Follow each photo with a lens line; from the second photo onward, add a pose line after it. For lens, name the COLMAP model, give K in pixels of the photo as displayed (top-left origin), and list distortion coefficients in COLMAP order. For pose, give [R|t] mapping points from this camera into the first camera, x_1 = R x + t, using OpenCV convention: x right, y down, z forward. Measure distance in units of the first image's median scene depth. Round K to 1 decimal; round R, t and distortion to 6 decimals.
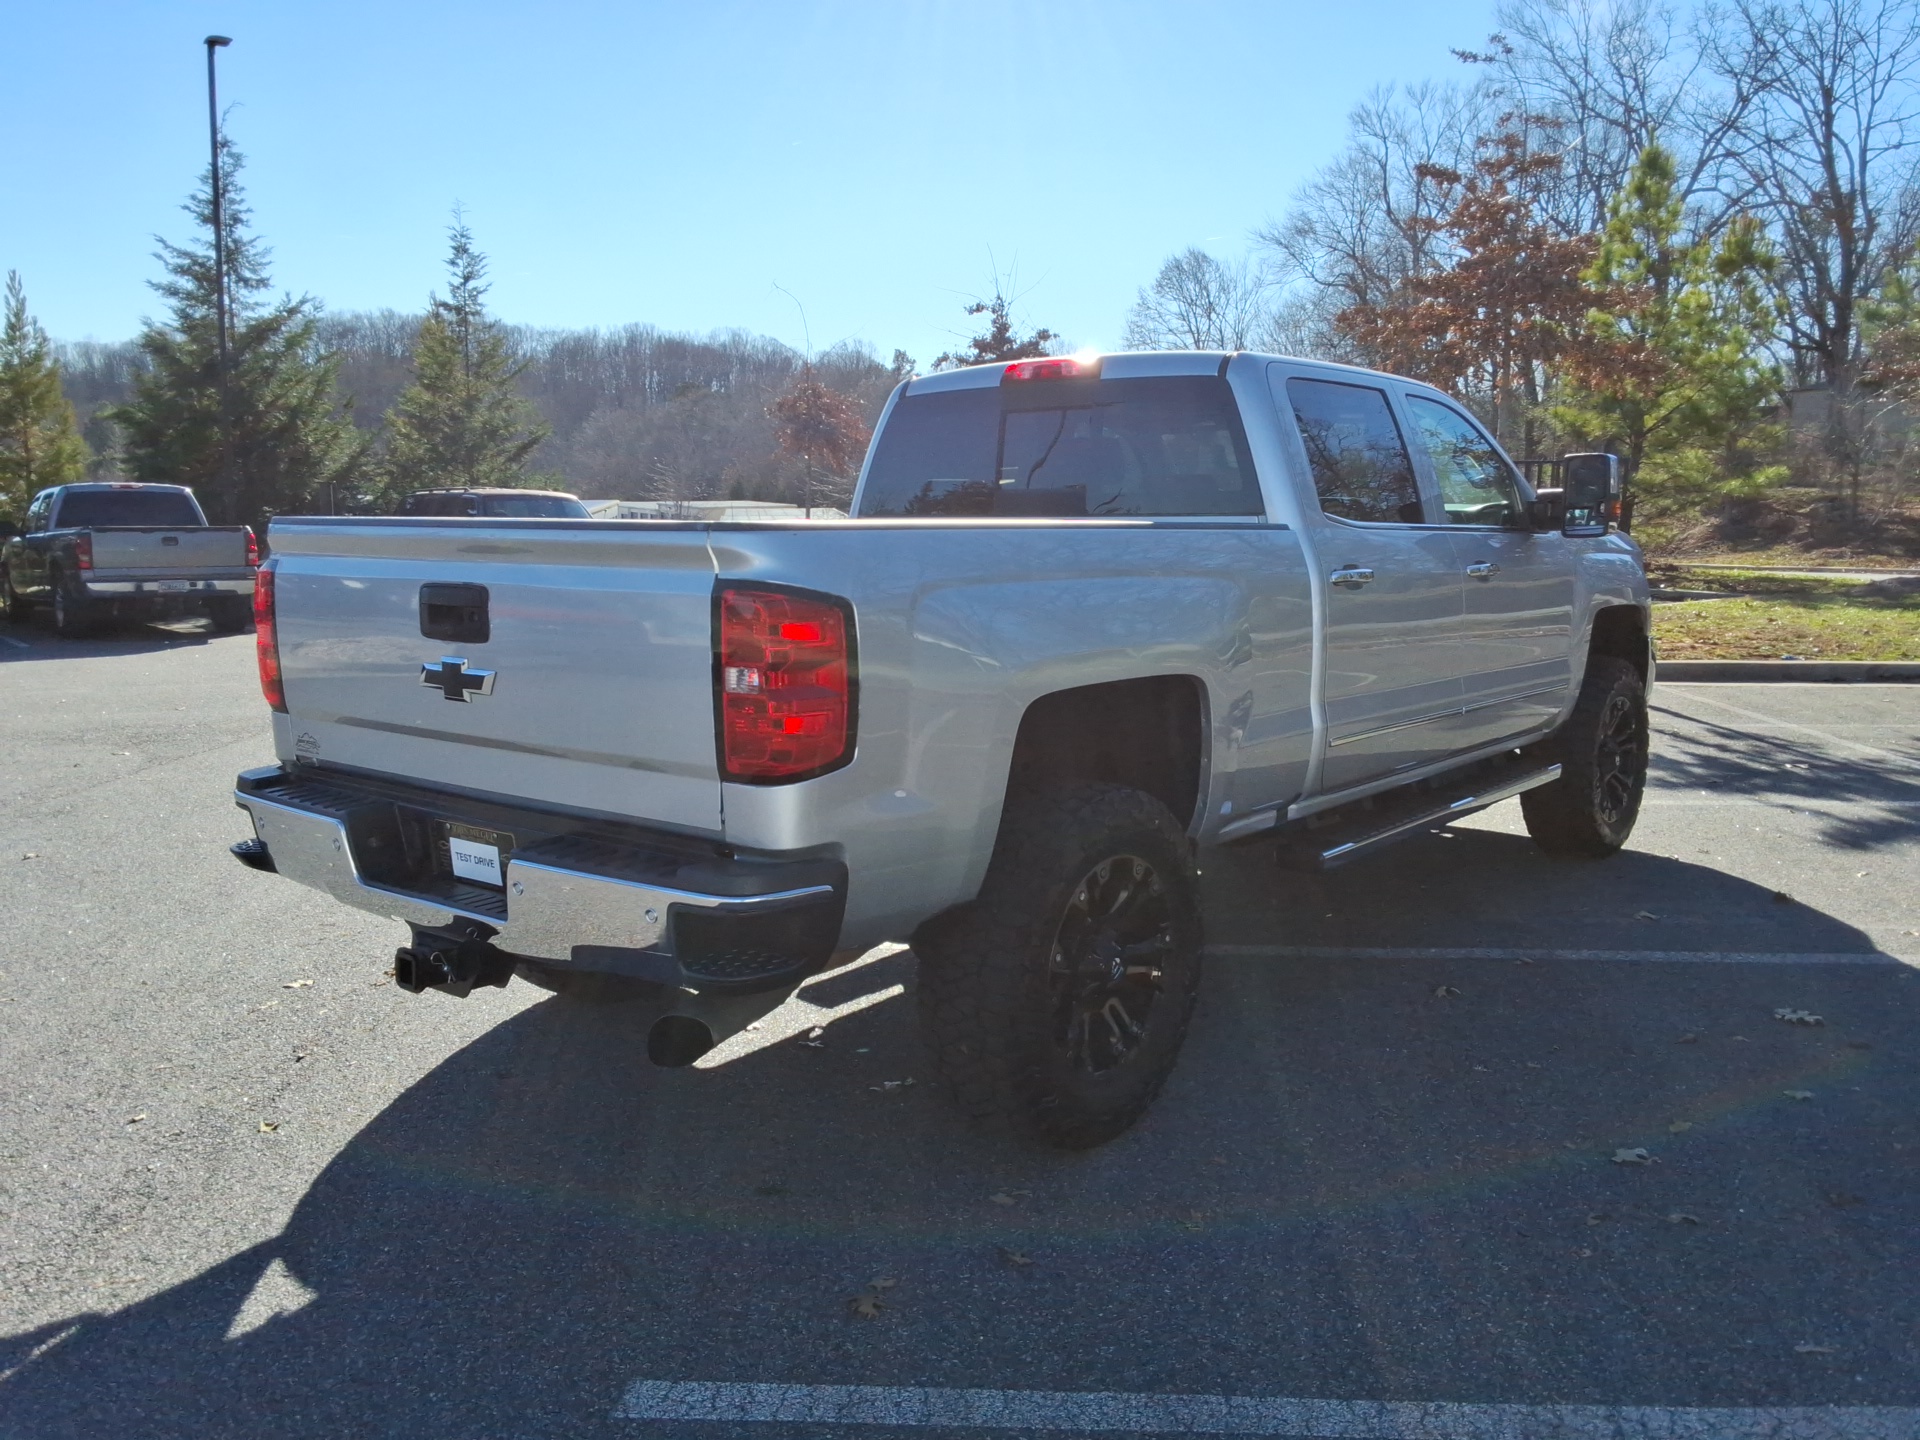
lens RADIAL K [[1538.9, 0, 965.2], [0, 1538.9, 704.7], [0, 0, 1]] dist [0.103663, -0.169400]
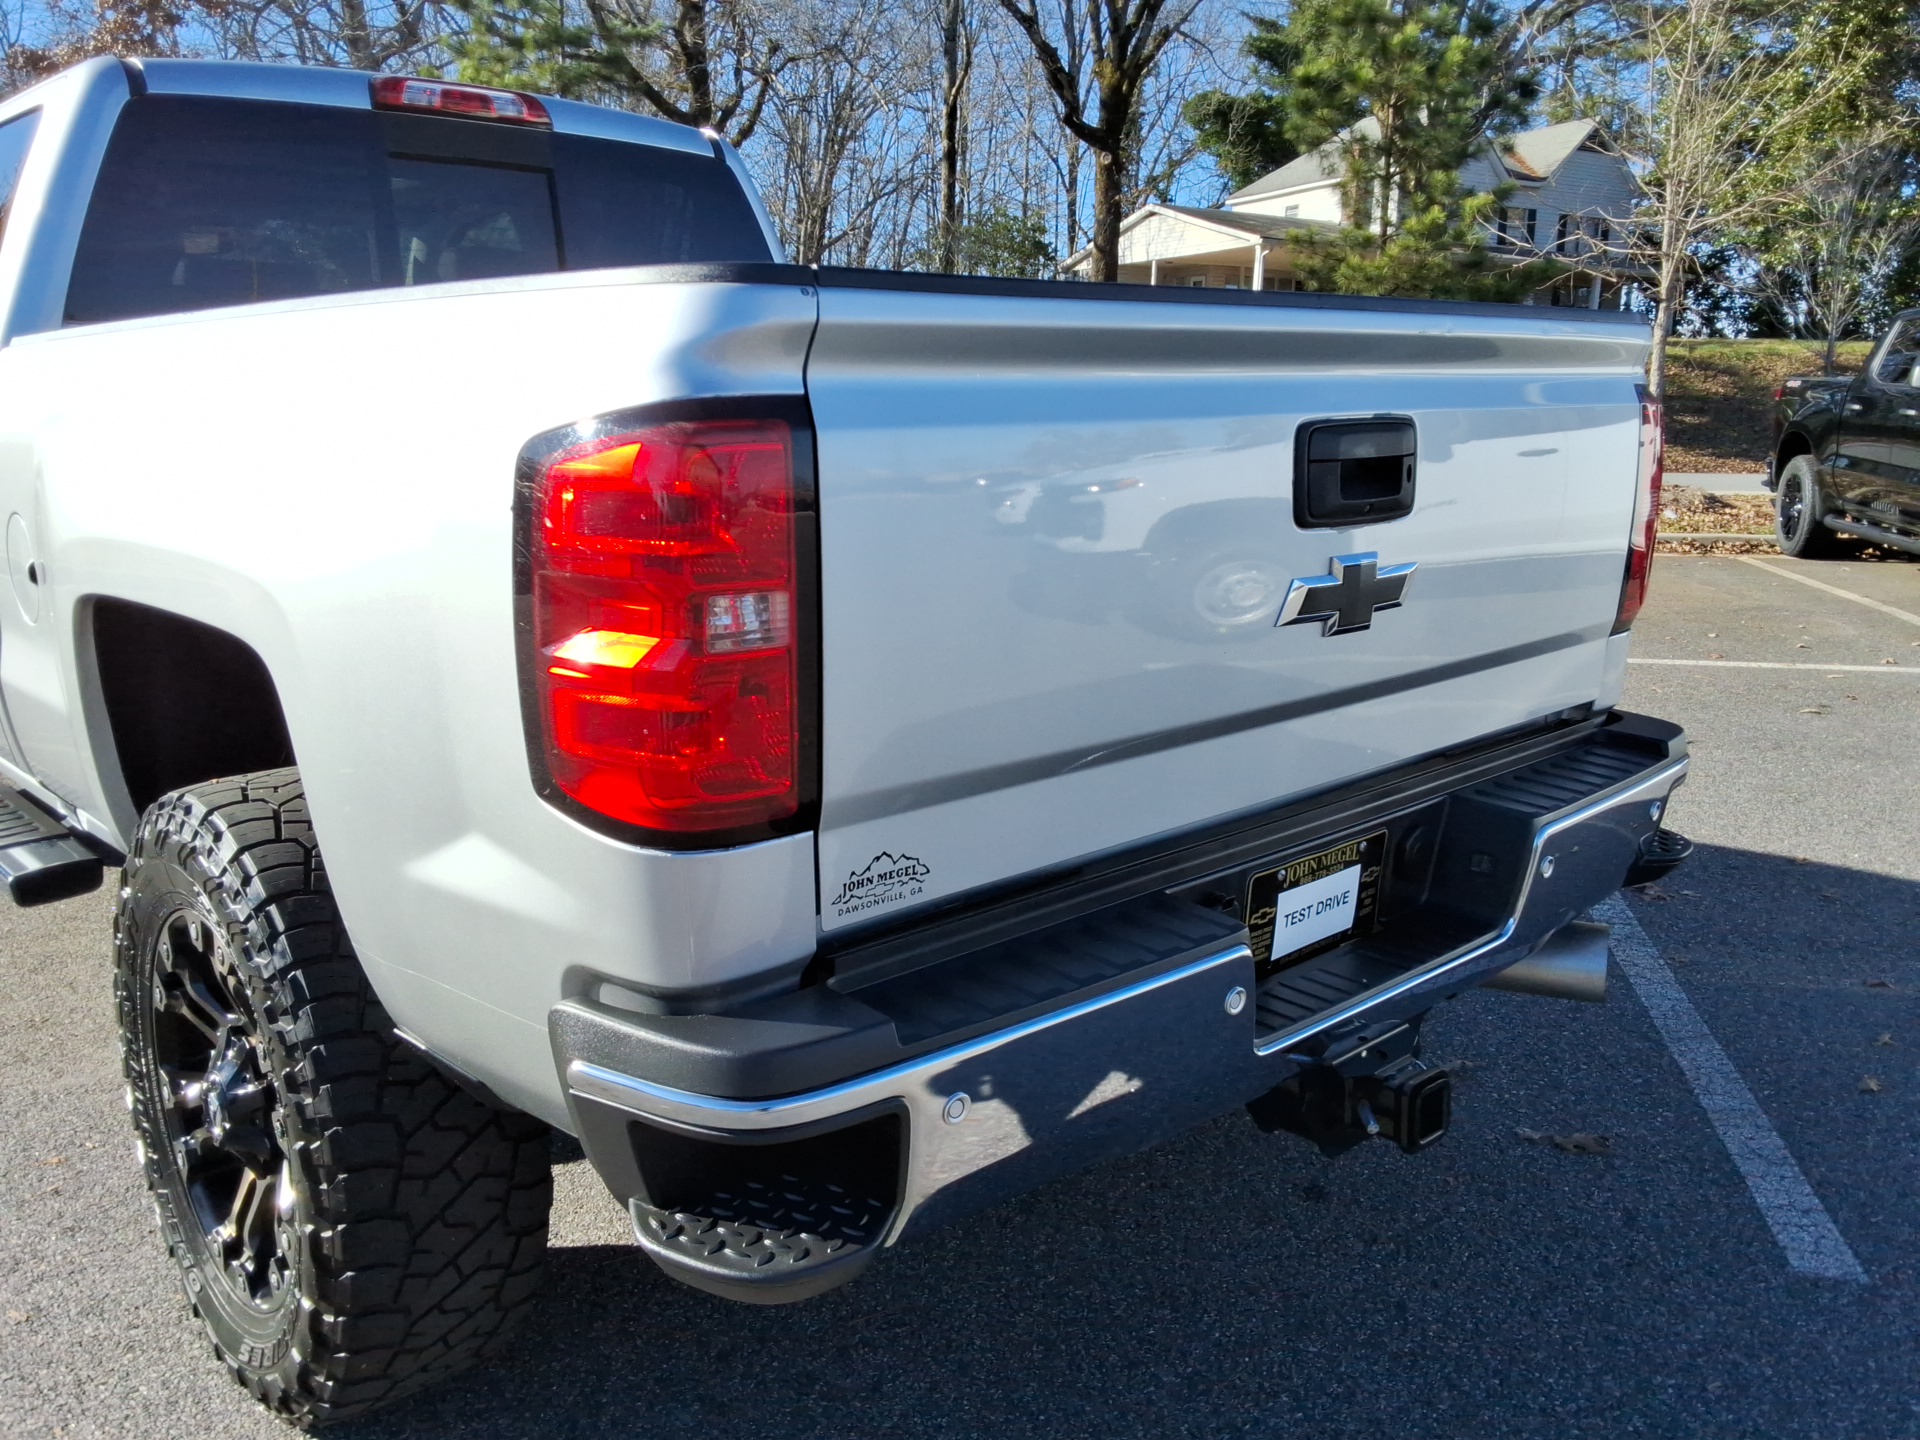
lens RADIAL K [[1524.2, 0, 961.0], [0, 1524.2, 697.2], [0, 0, 1]] dist [0.121614, -0.211342]
pose [[0.138638, -0.198429, 0.970260, -0.760752], [0.123006, 0.975585, 0.181942, -0.083773], [-0.982674, 0.094124, 0.159662, 0.912129]]
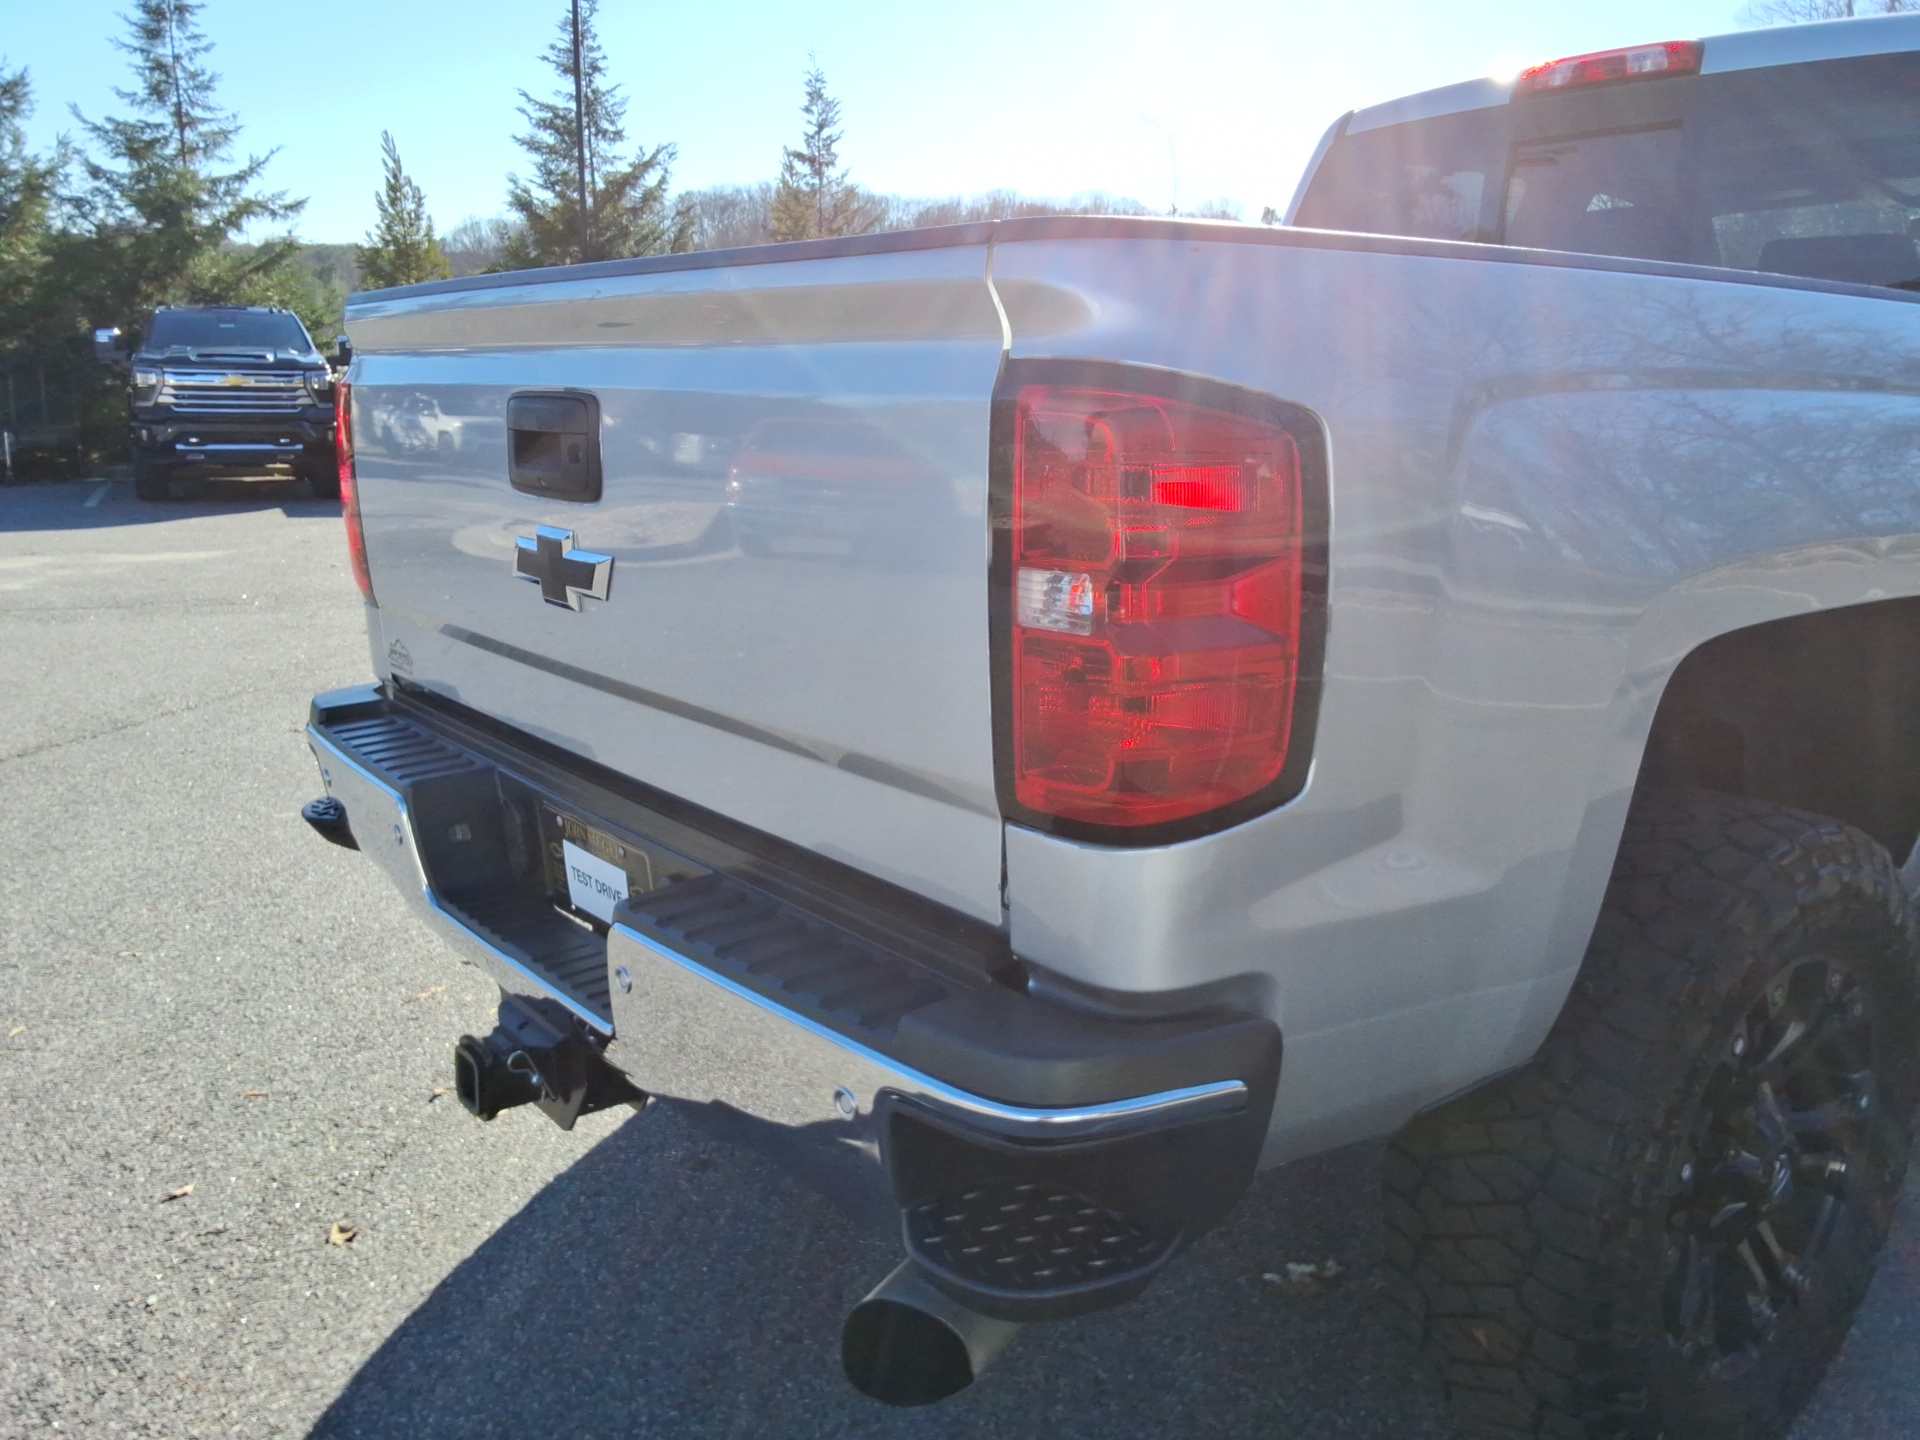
lens RADIAL K [[1538.9, 0, 965.2], [0, 1538.9, 704.7], [0, 0, 1]] dist [0.103663, -0.169400]
pose [[0.974800, 0.047944, -0.217870, -0.054268], [-0.030278, 0.996030, 0.083715, -0.015985], [0.221018, -0.075009, 0.972381, 0.420794]]
